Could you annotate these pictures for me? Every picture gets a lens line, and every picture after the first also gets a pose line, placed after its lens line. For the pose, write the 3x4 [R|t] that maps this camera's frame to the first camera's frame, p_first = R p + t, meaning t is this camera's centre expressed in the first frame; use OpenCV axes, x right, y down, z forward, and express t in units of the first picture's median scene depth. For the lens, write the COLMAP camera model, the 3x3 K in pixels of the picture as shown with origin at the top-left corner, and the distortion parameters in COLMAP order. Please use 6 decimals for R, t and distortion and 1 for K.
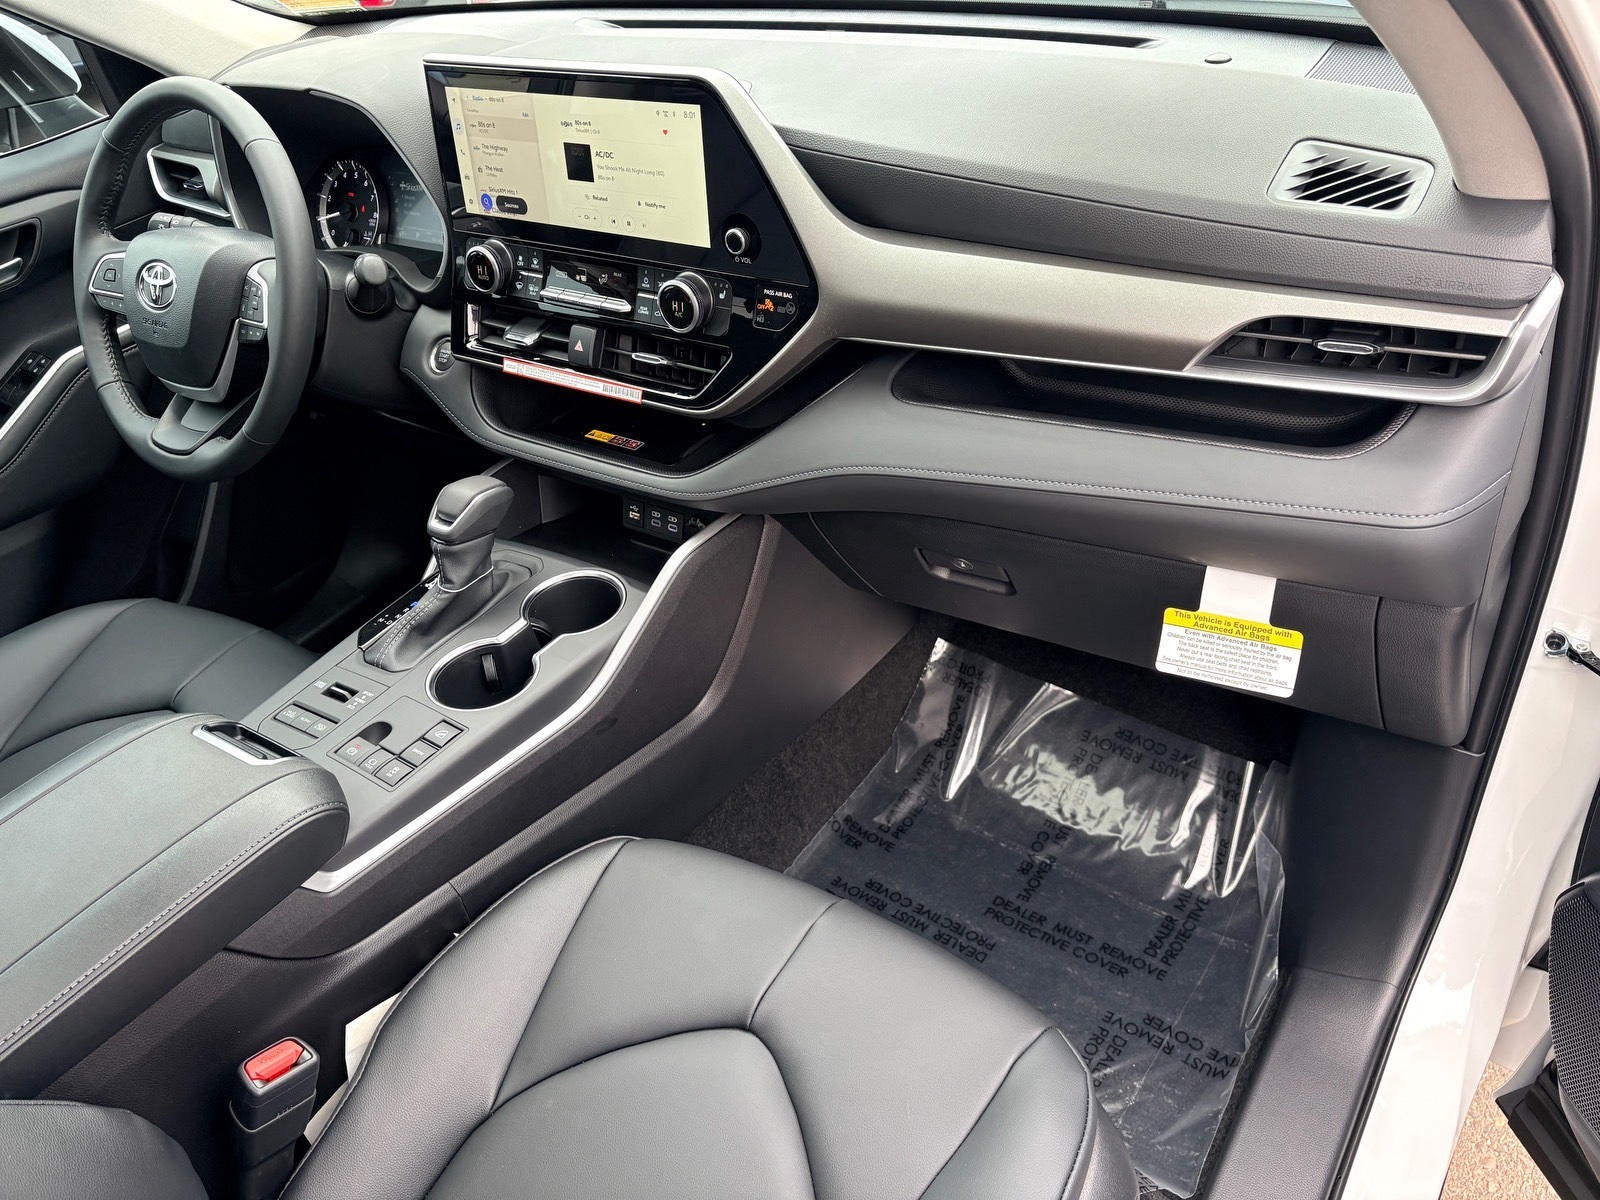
lens RADIAL K [[1231.1, 0, 796.6], [0, 1231.1, 600.3], [0, 0, 1]] dist [0.014476, -0.000482]
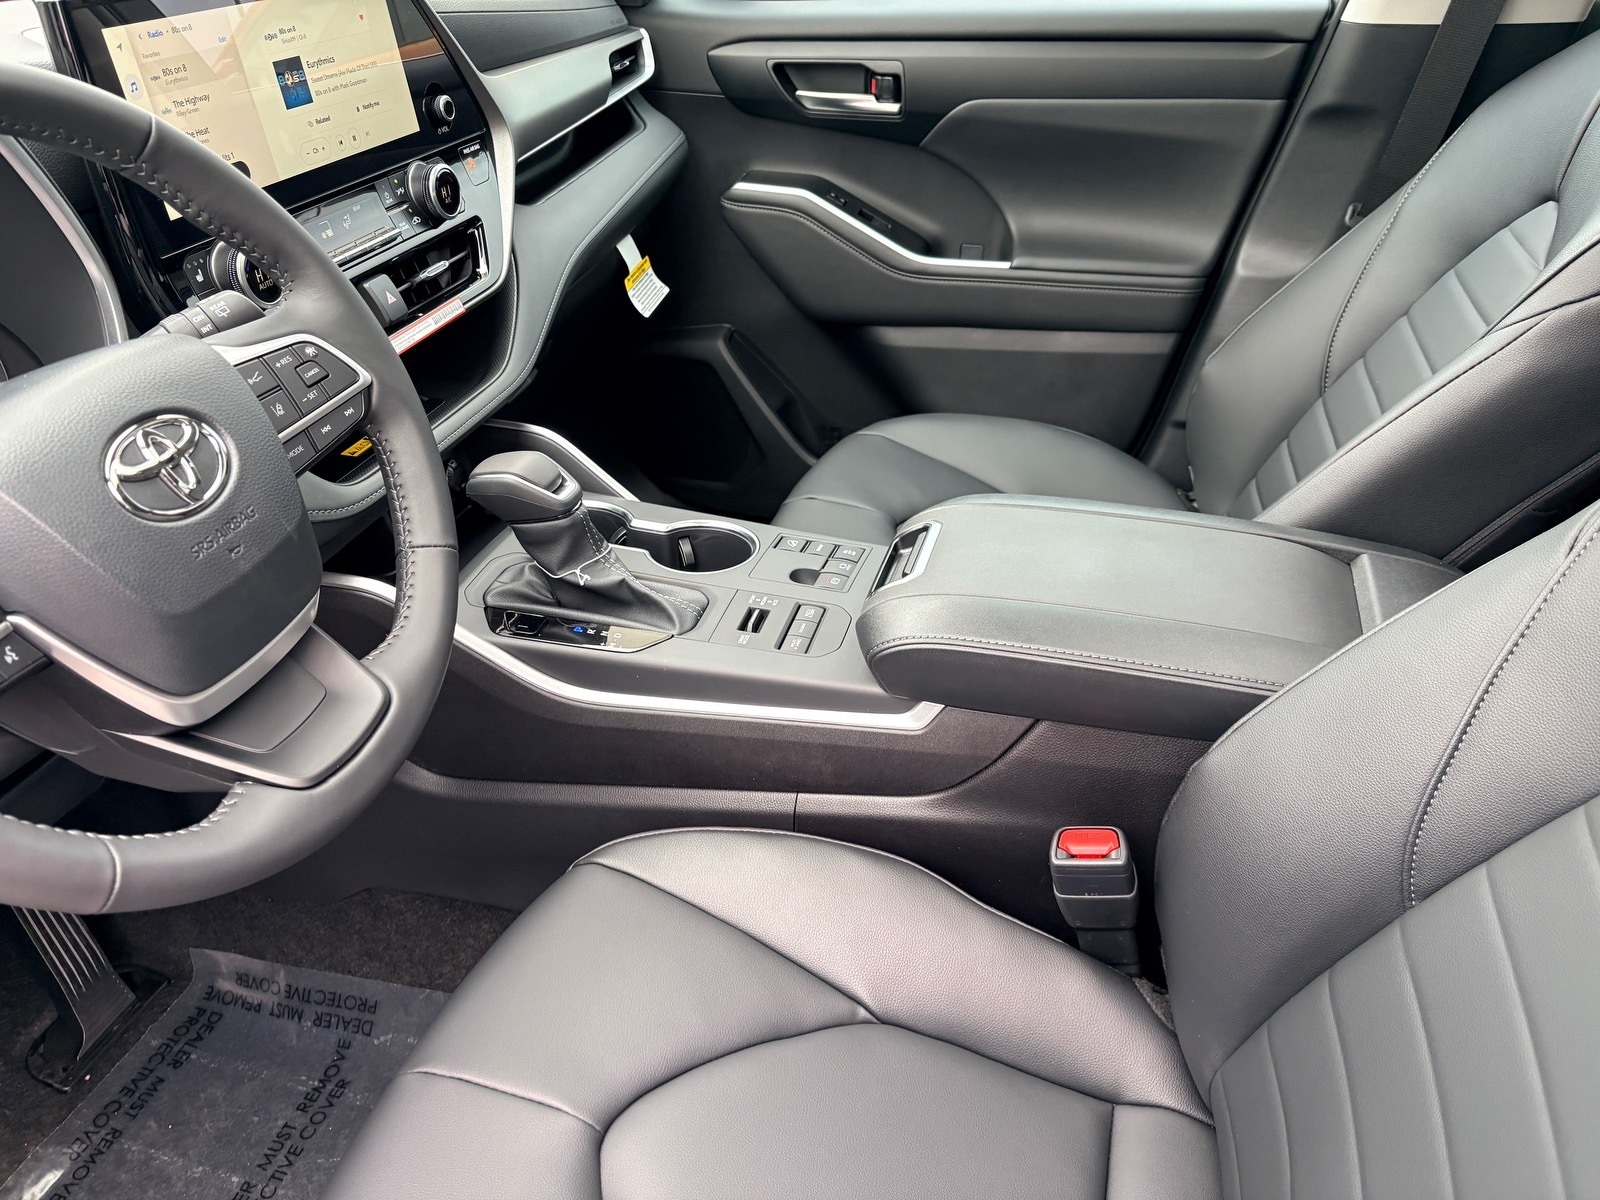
lens RADIAL K [[1219.0, 0, 796.8], [0, 1219.0, 606.5], [0, 0, 1]] dist [0.046661, -0.060238]
pose [[-0.307034, -0.411310, 0.858227, -1.085238], [0.586358, 0.628539, 0.511002, -0.343897], [-0.749609, 0.660124, 0.048192, 0.903404]]
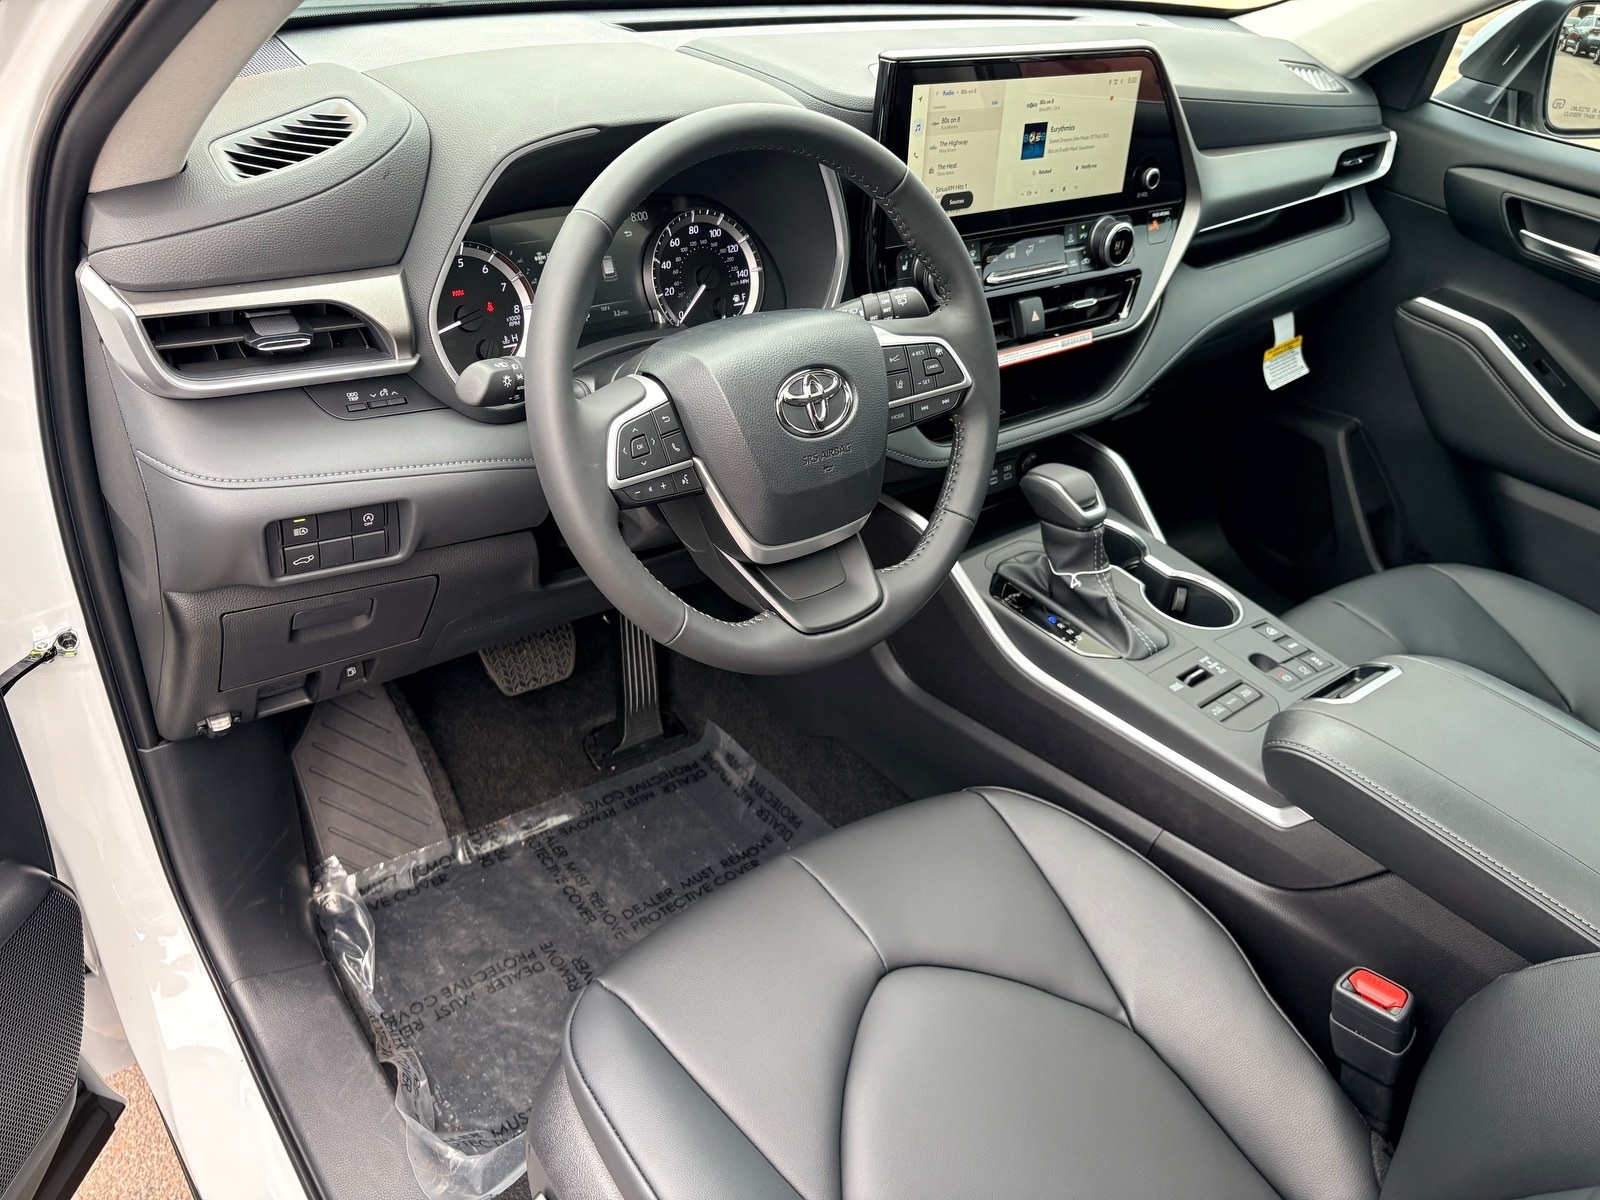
lens RADIAL K [[1231.1, 0, 796.6], [0, 1231.1, 600.3], [0, 0, 1]] dist [0.014476, -0.000482]
pose [[0.292875, -0.422963, 0.857512, -1.258711], [0.440357, 0.855730, 0.271683, -0.379761], [-0.848710, 0.298042, 0.436877, 0.796634]]
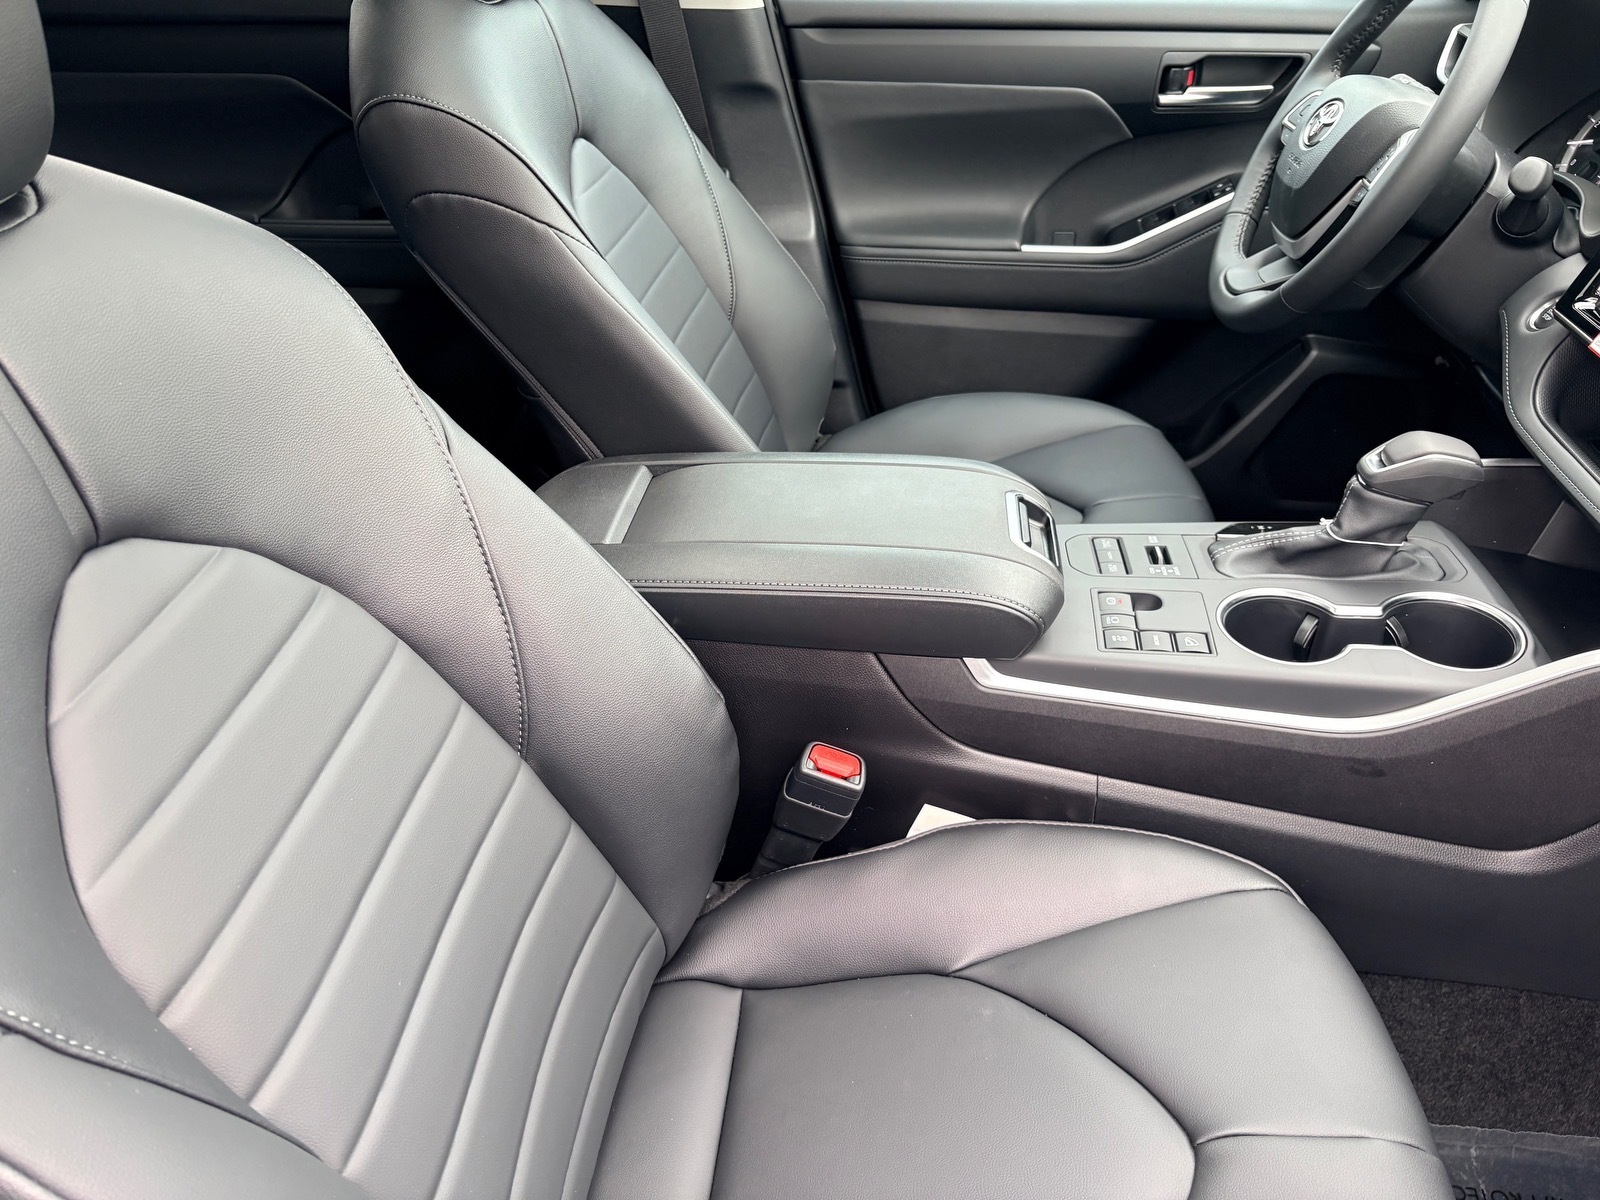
lens RADIAL K [[1231.1, 0, 796.6], [0, 1231.1, 600.3], [0, 0, 1]] dist [0.014476, -0.000482]
pose [[0.476527, 0.551530, -0.684643, 0.152374], [-0.539977, 0.798161, 0.267140, 0.000994], [0.693791, 0.242392, 0.678159, 0.180528]]
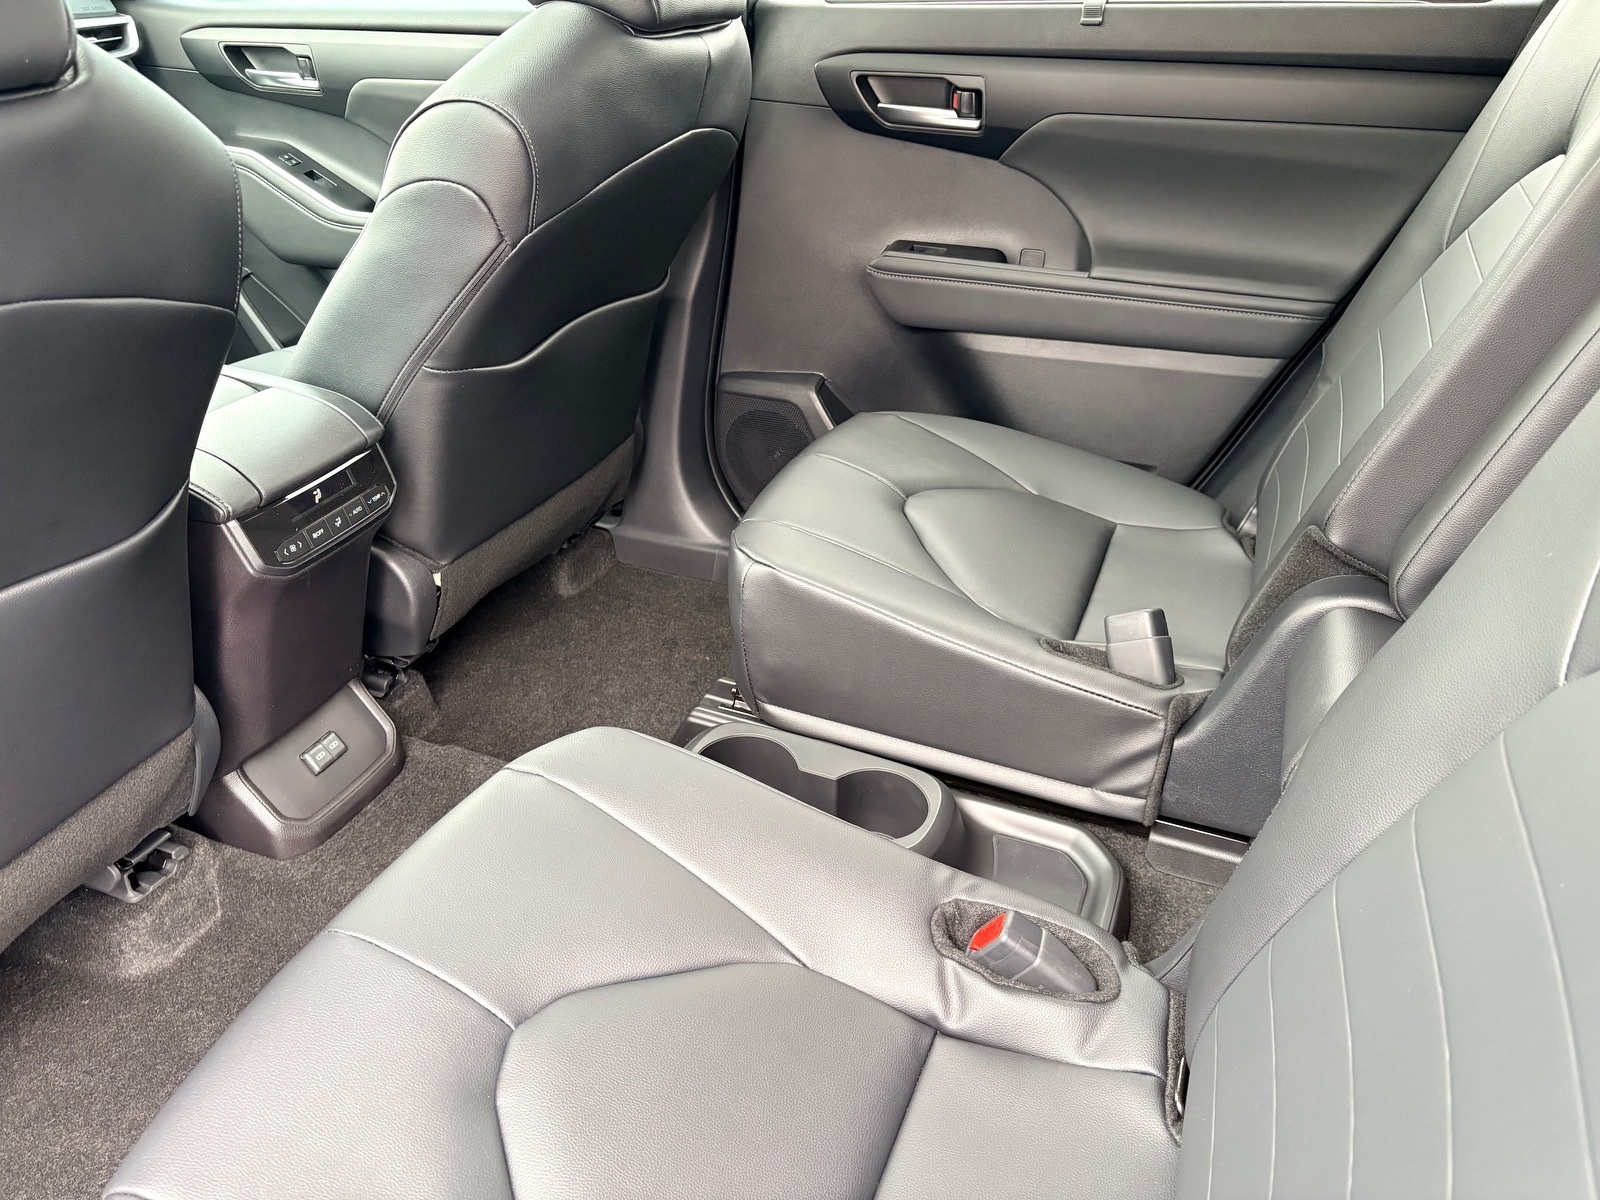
lens RADIAL K [[1231.1, 0, 796.6], [0, 1231.1, 600.3], [0, 0, 1]] dist [0.014476, -0.000482]
pose [[-0.160284, -0.409437, 0.898148, -1.529516], [0.605260, 0.678006, 0.417096, 0.223106], [-0.779724, 0.610467, 0.139142, 0.230368]]
